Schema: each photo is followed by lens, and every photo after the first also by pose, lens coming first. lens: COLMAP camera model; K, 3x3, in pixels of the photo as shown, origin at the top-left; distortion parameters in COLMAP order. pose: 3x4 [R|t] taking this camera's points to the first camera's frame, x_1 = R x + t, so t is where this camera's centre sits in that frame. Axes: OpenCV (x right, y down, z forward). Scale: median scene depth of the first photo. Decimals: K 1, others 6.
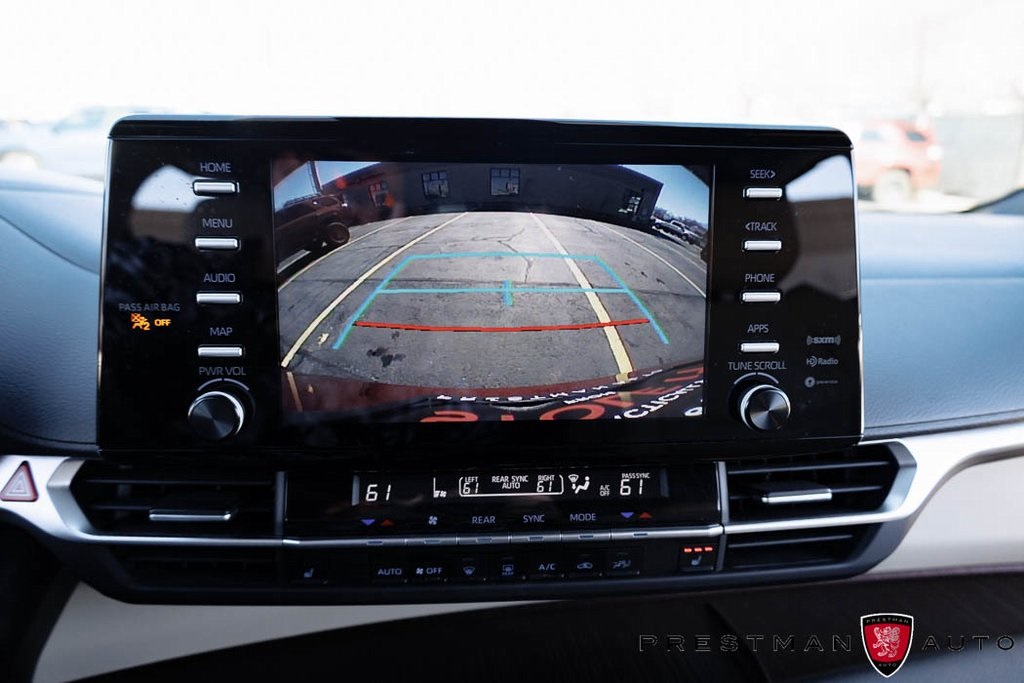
lens RADIAL K [[669.8, 0, 508.2], [0, 669.8, 336.7], [0, 0, 1]] dist [0.011059, -0.009892]
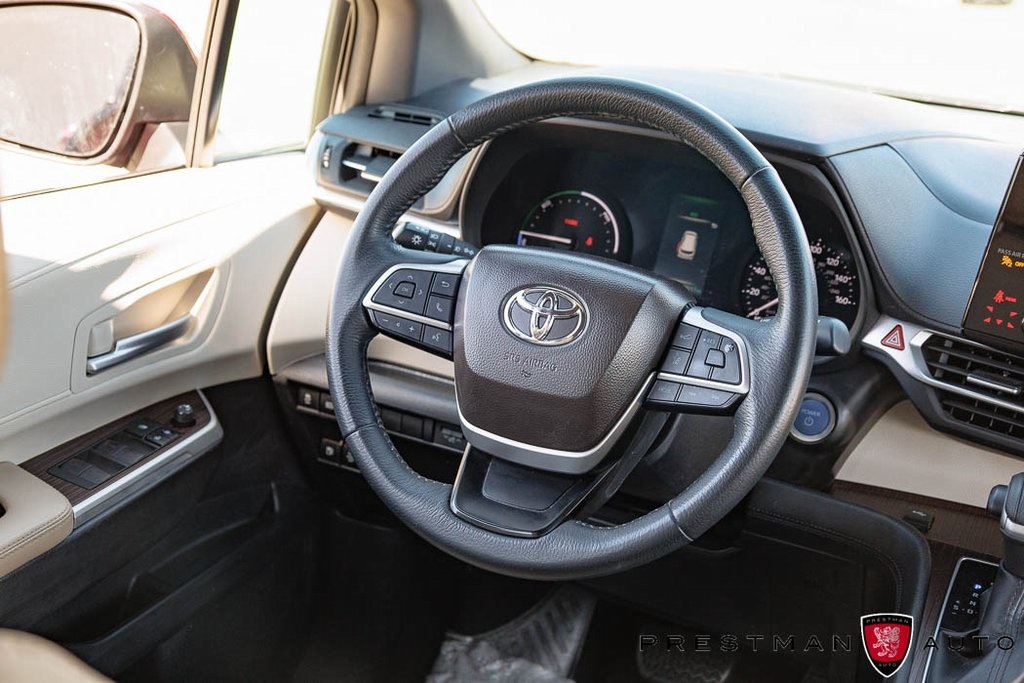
lens RADIAL K [[1388.2, 0, 513.2], [0, 1388.2, 351.1], [0, 0, 1]] dist [-0.007790, 0.000000]
pose [[0.808108, 0.260984, -0.528061, 0.303772], [-0.215810, 0.965332, 0.146836, -0.041201], [0.548076, -0.004699, 0.836415, -2.250117]]
